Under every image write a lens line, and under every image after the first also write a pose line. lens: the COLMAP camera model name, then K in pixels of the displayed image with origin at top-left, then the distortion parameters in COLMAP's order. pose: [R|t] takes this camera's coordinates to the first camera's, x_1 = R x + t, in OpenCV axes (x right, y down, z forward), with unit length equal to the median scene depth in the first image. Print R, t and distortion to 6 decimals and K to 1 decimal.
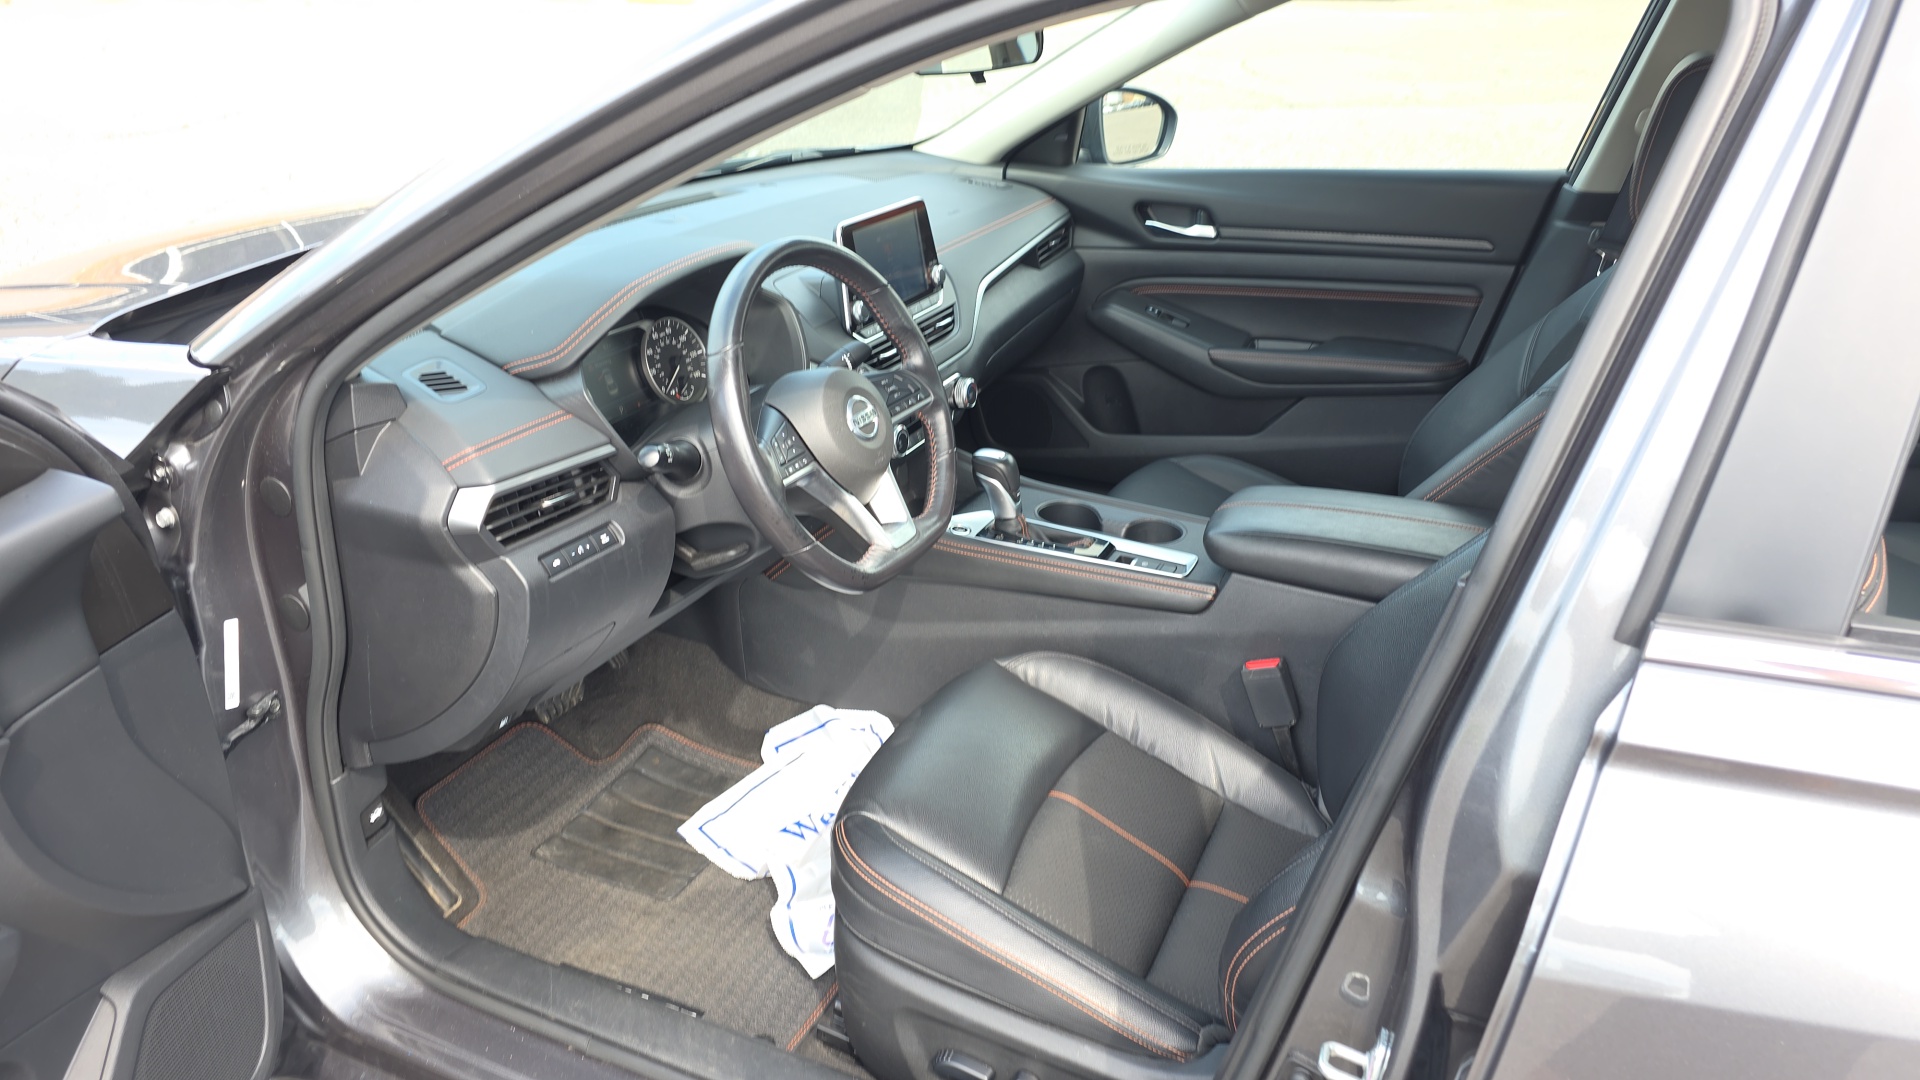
lens RADIAL K [[1310.5, 0, 972.5], [0, 1310.5, 503.9], [0, 0, 1]] dist [0.048490, -0.054850]
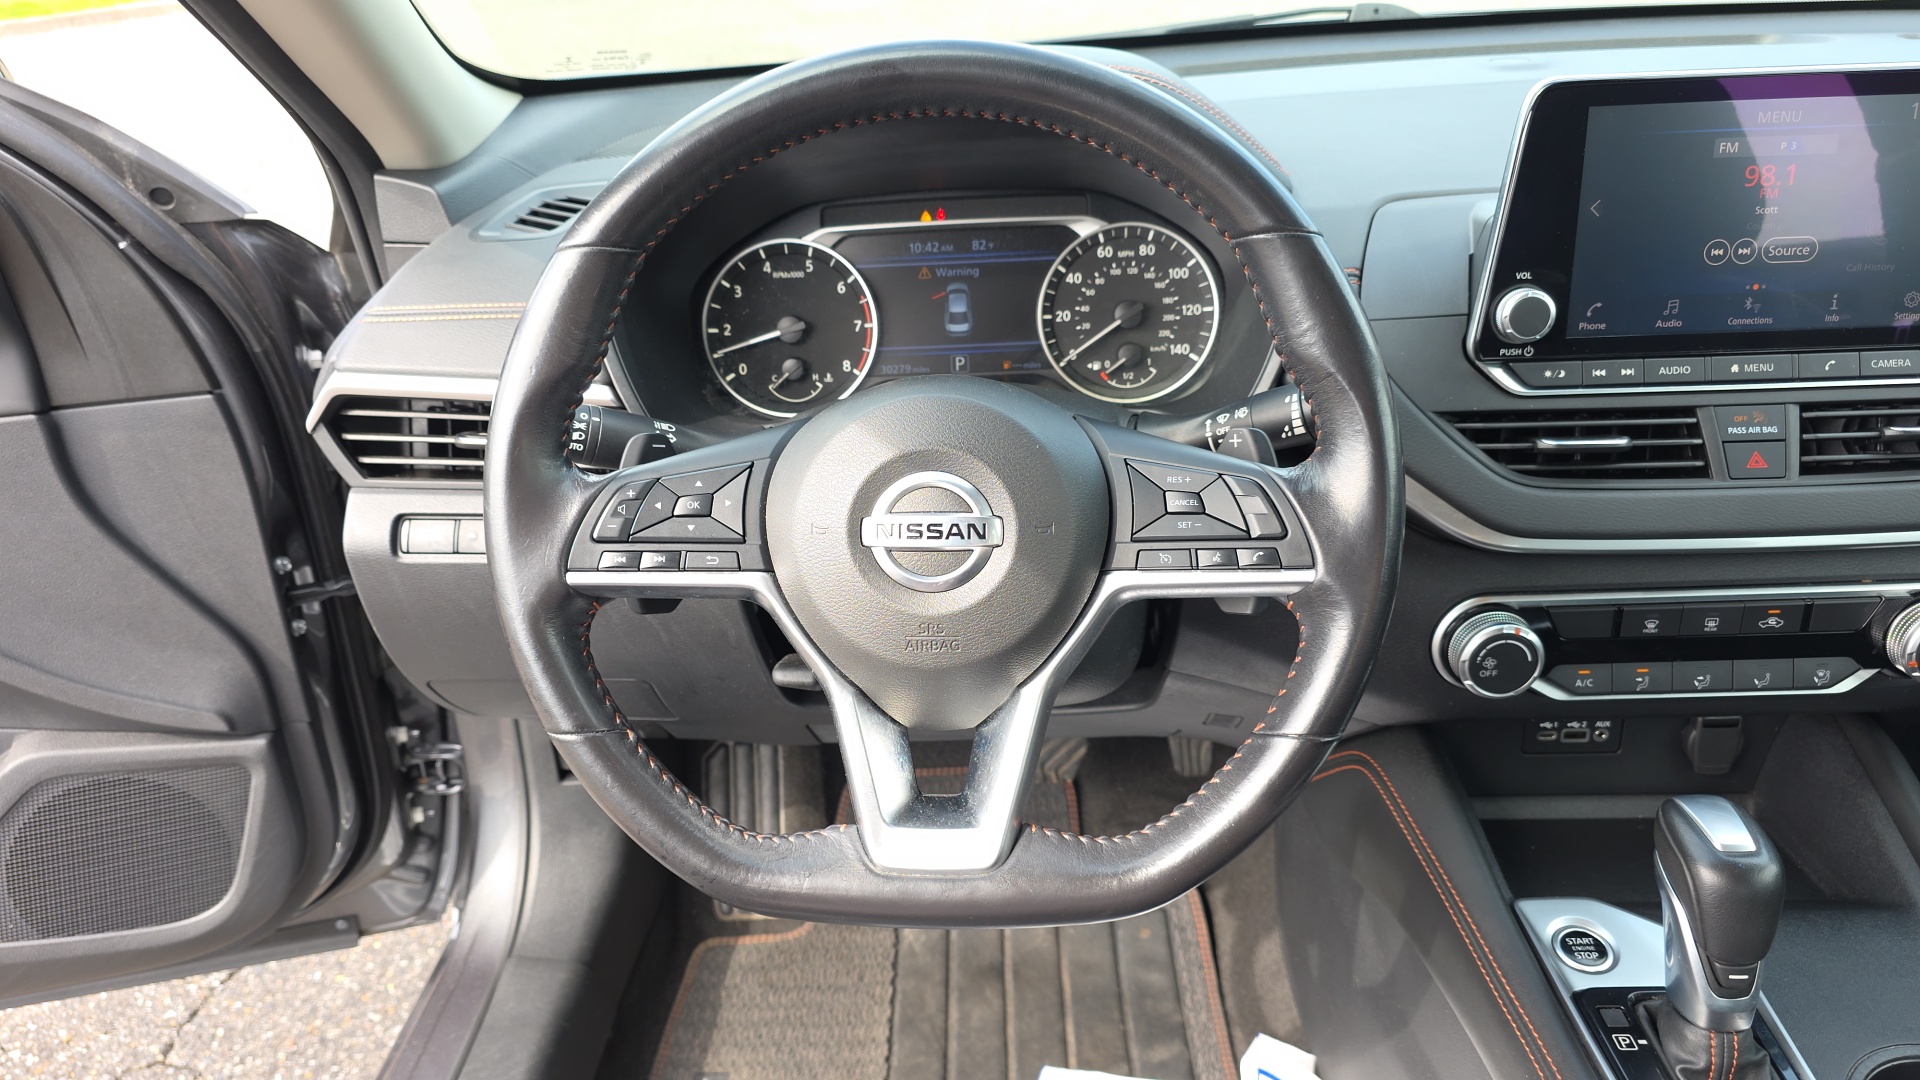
lens RADIAL K [[1310.5, 0, 945.5], [0, 1310.5, 555.8], [0, 0, 1]] dist [0.048490, -0.054850]
pose [[0.382934, 0.404049, -0.830726, 0.194821], [-0.310517, 0.903246, 0.296184, -0.139600], [0.870023, 0.144536, 0.471348, 0.652206]]
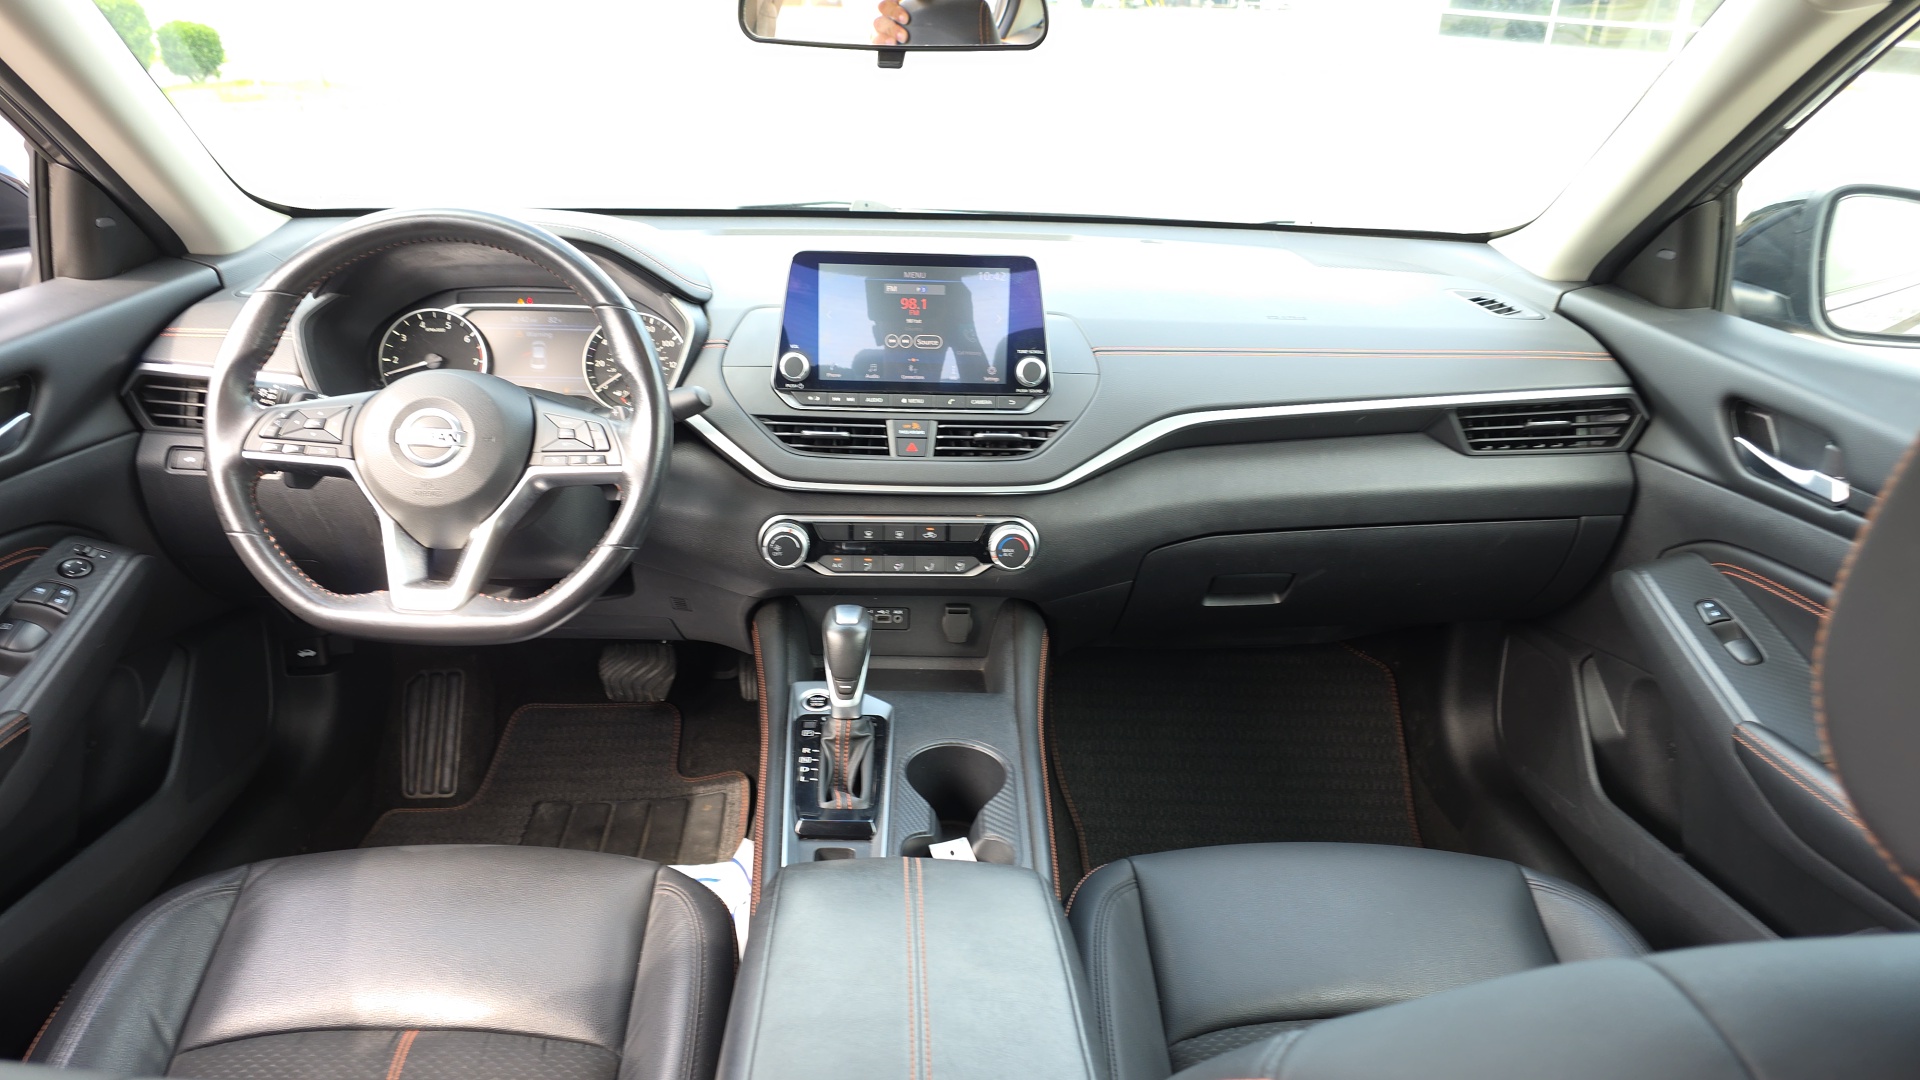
lens RADIAL K [[1310.5, 0, 959.3], [0, 1310.5, 525.6], [0, 0, 1]] dist [0.048490, -0.054850]
pose [[0.449383, 0.317517, -0.835007, 0.591160], [-0.371345, 0.916517, 0.148662, -0.202008], [0.812501, 0.243270, 0.529776, 0.674954]]
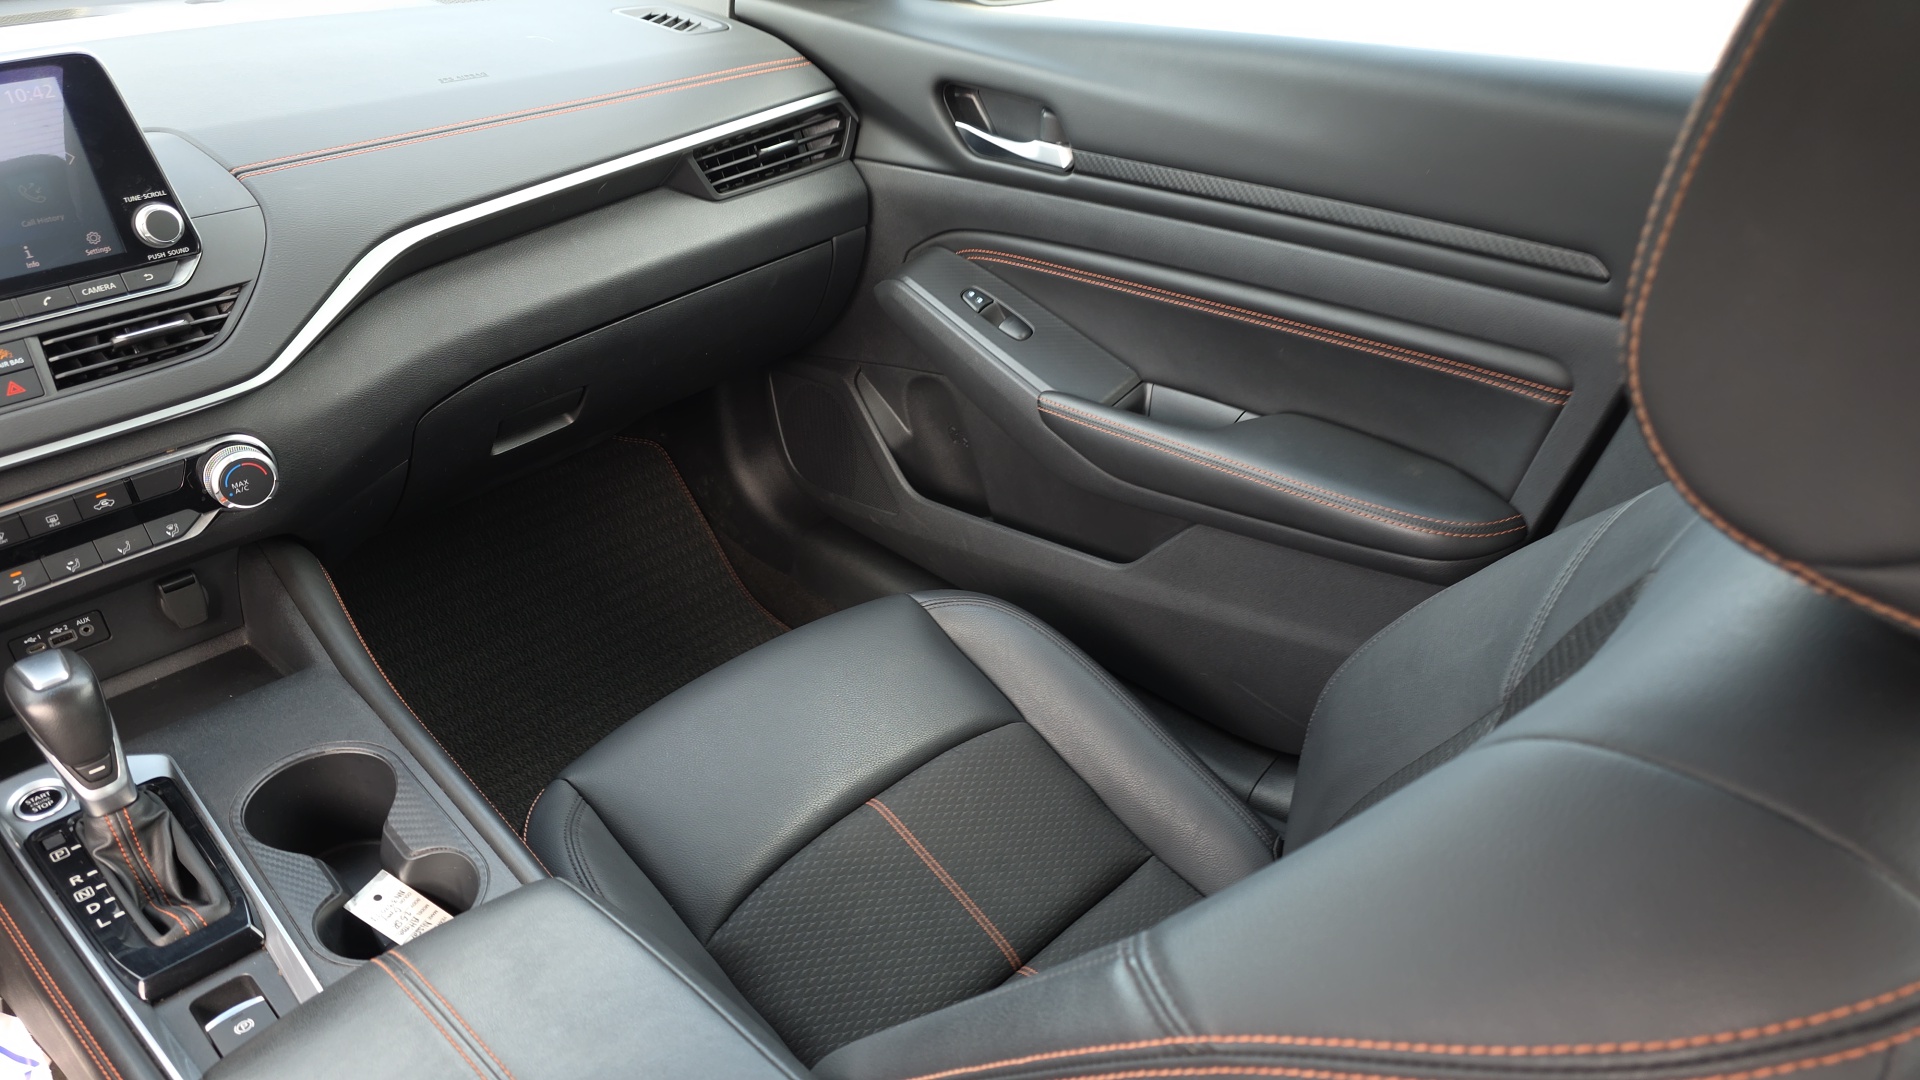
lens RADIAL K [[1310.5, 0, 1006.7], [0, 1310.5, 564.0], [0, 0, 1]] dist [0.048490, -0.054850]
pose [[0.939631, 0.182042, -0.289750, 0.440832], [-0.130622, 0.973446, 0.187994, -0.198235], [0.316278, -0.138797, 0.938458, 0.687584]]
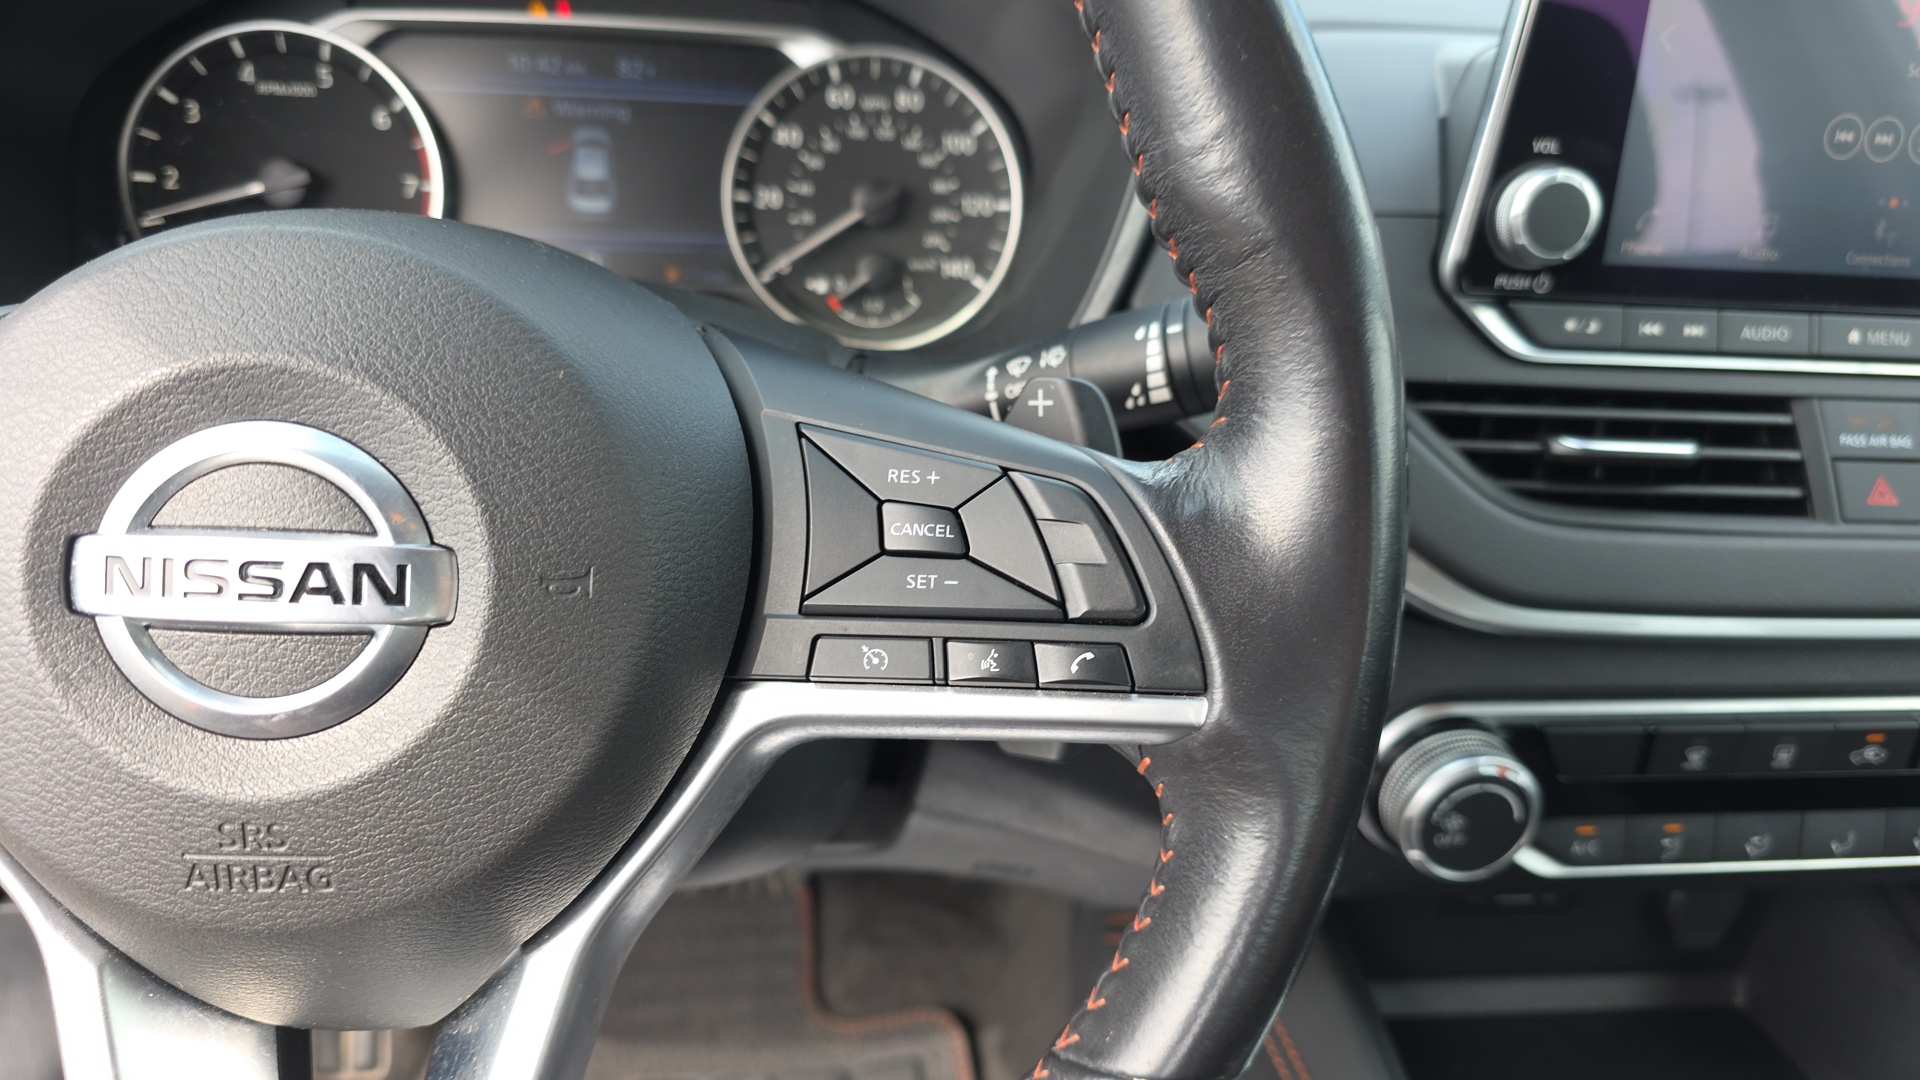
lens RADIAL K [[1310.5, 0, 957.4], [0, 1310.5, 585.5], [0, 0, 1]] dist [0.048490, -0.054850]
pose [[0.495690, 0.440132, -0.748716, 0.054861], [-0.387892, 0.883514, 0.262568, -0.107514], [0.777065, 0.160269, 0.608673, 0.770809]]
